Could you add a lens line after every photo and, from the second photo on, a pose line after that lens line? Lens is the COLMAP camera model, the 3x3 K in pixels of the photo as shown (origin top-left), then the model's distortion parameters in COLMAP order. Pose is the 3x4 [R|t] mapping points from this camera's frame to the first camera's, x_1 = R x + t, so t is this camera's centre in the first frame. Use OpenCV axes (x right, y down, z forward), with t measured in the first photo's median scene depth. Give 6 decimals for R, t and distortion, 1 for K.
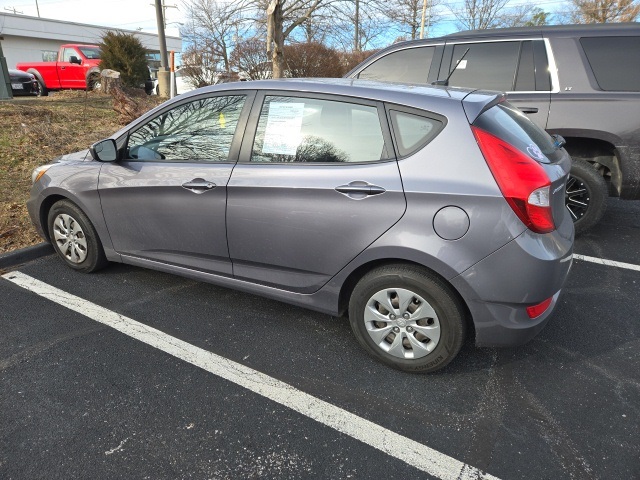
lens RADIAL K [[422.5, 0, 311.4], [0, 422.5, 239.0], [0, 0, 1]] dist [0.047962, -0.025002]
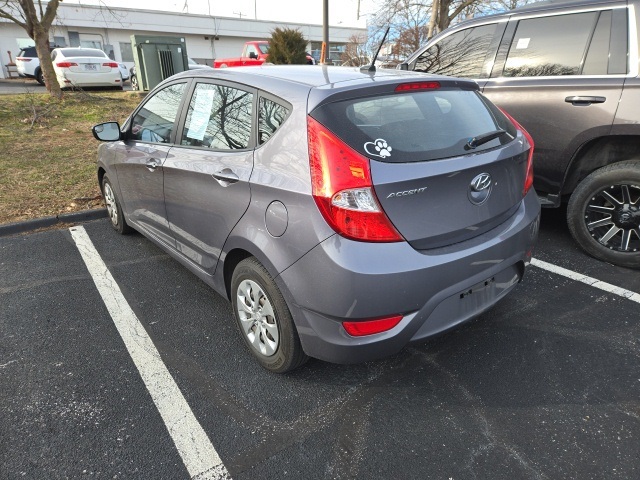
lens RADIAL K [[422.5, 0, 311.4], [0, 422.5, 239.0], [0, 0, 1]] dist [0.047962, -0.025002]
pose [[0.918510, 0.127836, -0.374163, 0.637588], [-0.119556, 0.991791, 0.045364, -0.037367], [0.376891, 0.003067, 0.926253, 0.132955]]
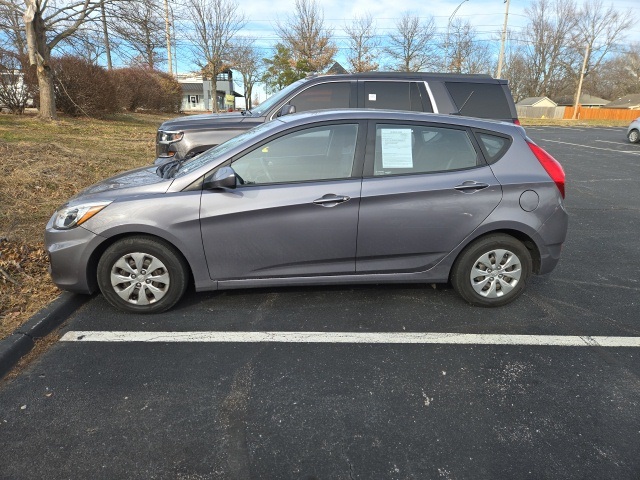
lens RADIAL K [[422.5, 0, 311.4], [0, 422.5, 239.0], [0, 0, 1]] dist [0.047962, -0.025002]
pose [[0.839505, -0.152109, 0.521627, -1.038657], [0.173587, 0.984788, 0.007798, -0.042459], [-0.514878, 0.084001, 0.853138, 0.043948]]
